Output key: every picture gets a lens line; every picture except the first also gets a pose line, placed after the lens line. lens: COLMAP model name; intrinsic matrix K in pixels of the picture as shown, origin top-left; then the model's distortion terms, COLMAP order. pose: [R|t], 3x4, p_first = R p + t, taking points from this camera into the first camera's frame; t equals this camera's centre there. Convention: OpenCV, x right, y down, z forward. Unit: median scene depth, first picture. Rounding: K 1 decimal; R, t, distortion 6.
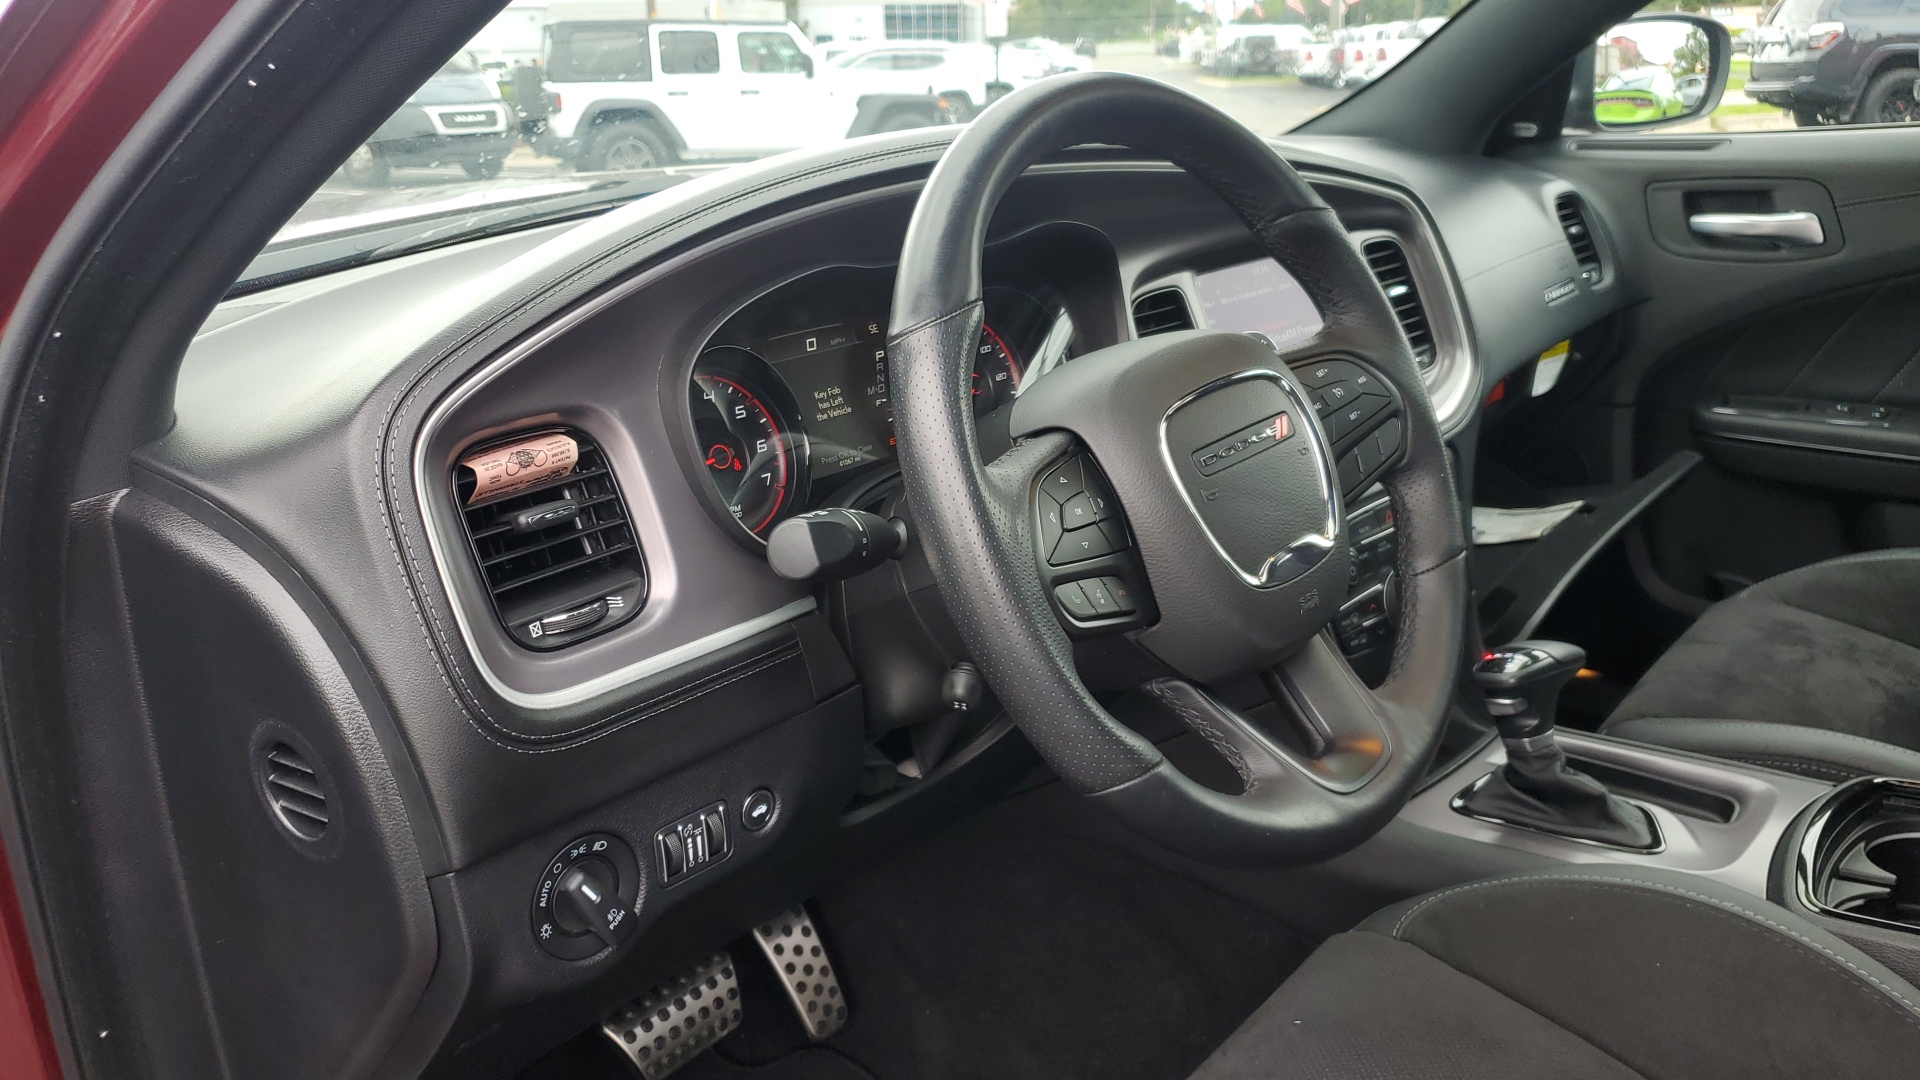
lens RADIAL K [[1470.0, 0, 934.3], [0, 1470.0, 511.8], [0, 0, 1]] dist [-0.011921, -0.002473]
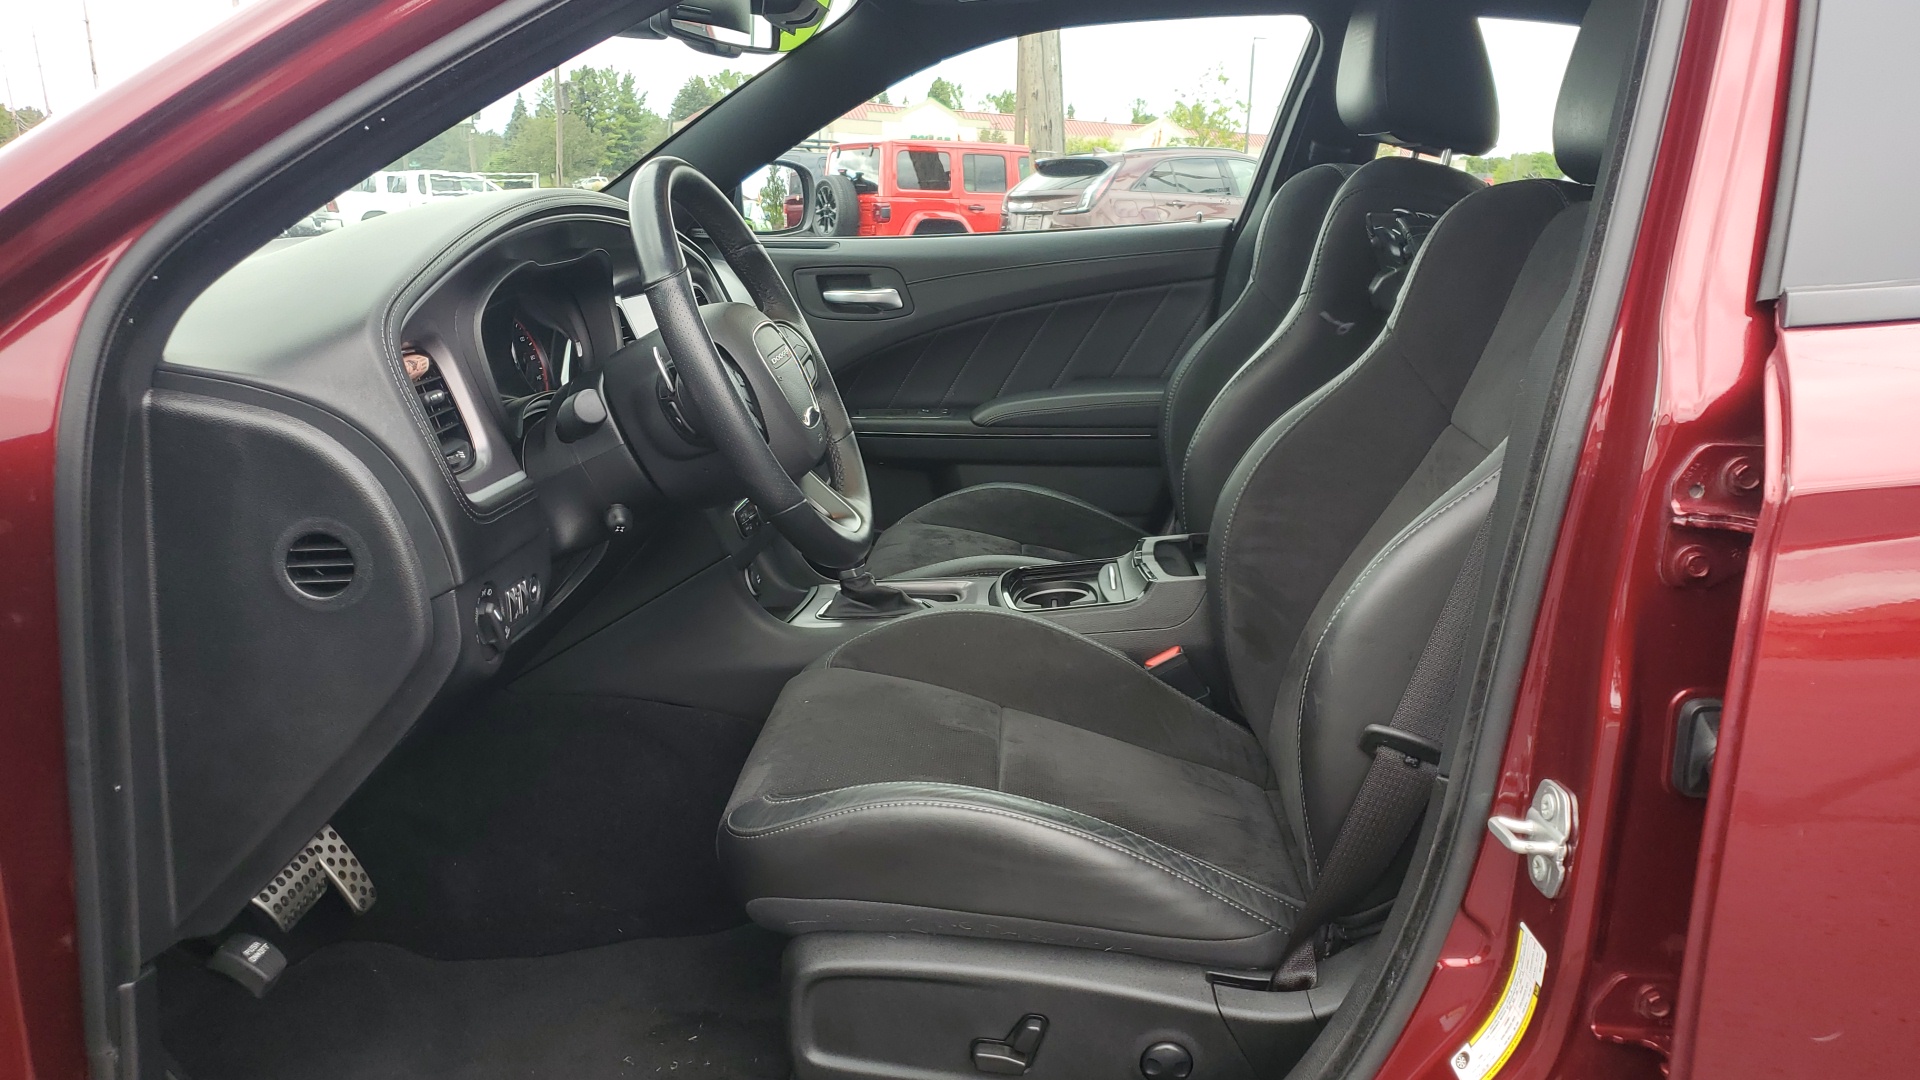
lens RADIAL K [[1470.0, 0, 934.3], [0, 1470.0, 511.8], [0, 0, 1]] dist [-0.011921, -0.002473]
pose [[0.793573, -0.071630, 0.604245, -0.416276], [0.126319, 0.990806, -0.048444, 0.142540], [-0.595219, 0.114772, 0.795325, -0.312785]]
